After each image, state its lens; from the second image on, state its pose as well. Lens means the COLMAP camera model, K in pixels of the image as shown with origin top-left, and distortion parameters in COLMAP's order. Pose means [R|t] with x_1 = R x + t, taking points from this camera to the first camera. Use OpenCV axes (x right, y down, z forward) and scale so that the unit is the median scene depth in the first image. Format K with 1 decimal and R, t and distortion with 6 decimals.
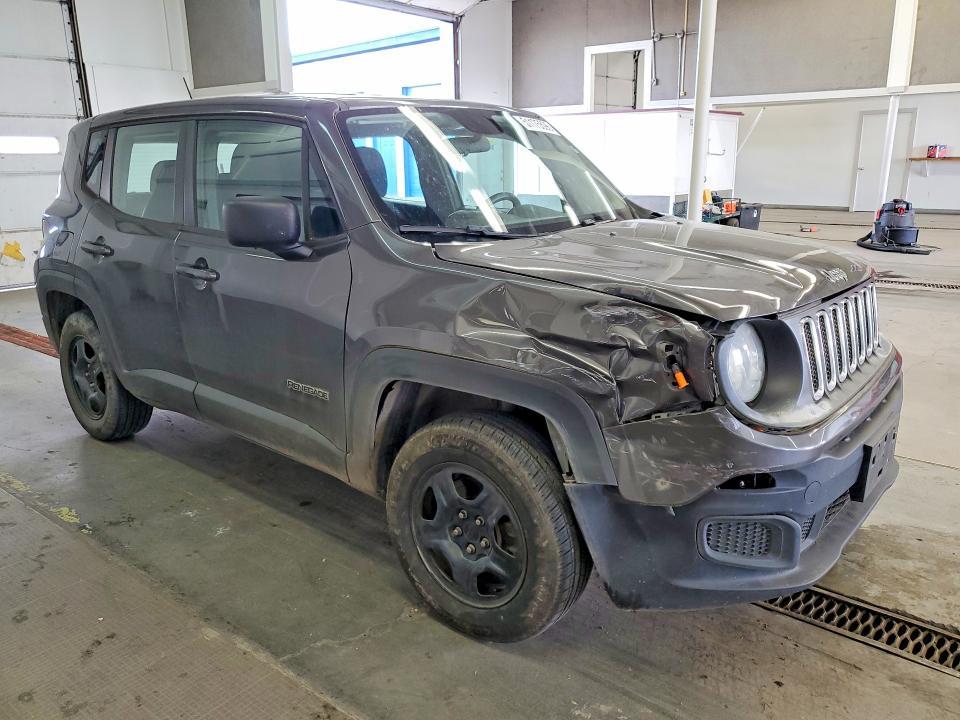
lens RADIAL K [[731.5, 0, 480.0], [0, 731.5, 360.0], [0, 0, 1]] dist [0.004188, -0.001634]
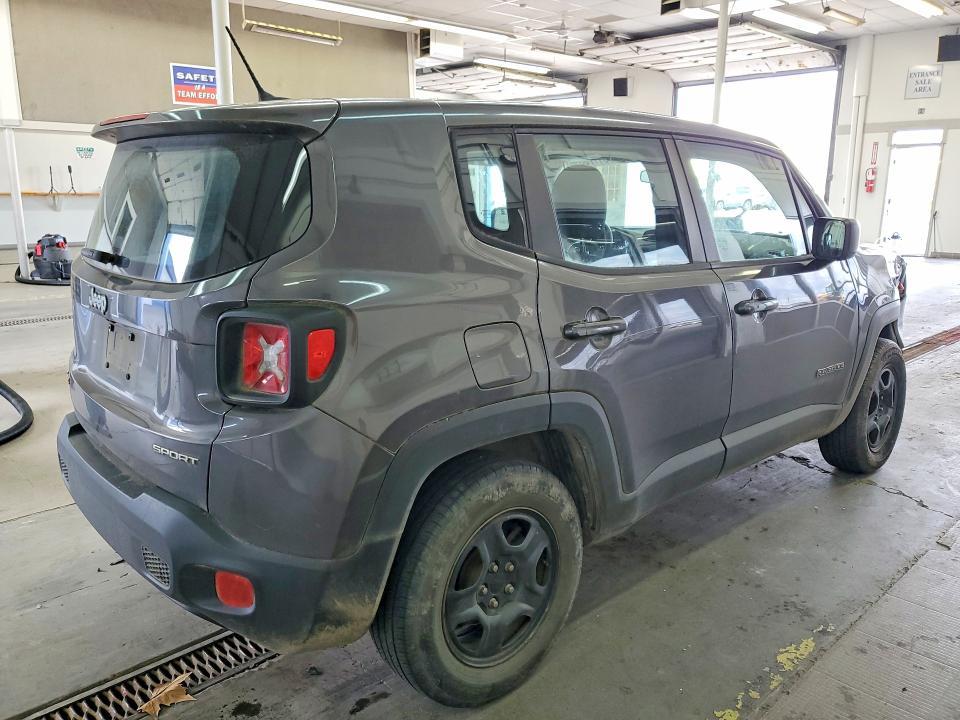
lens RADIAL K [[731.5, 0, 480.0], [0, 731.5, 360.0], [0, 0, 1]] dist [0.004188, -0.001634]
pose [[0.151726, -0.212590, 0.965290, -0.338923], [0.258483, 0.951145, 0.168846, -0.075728], [-0.954026, 0.223892, 0.199265, 0.290633]]
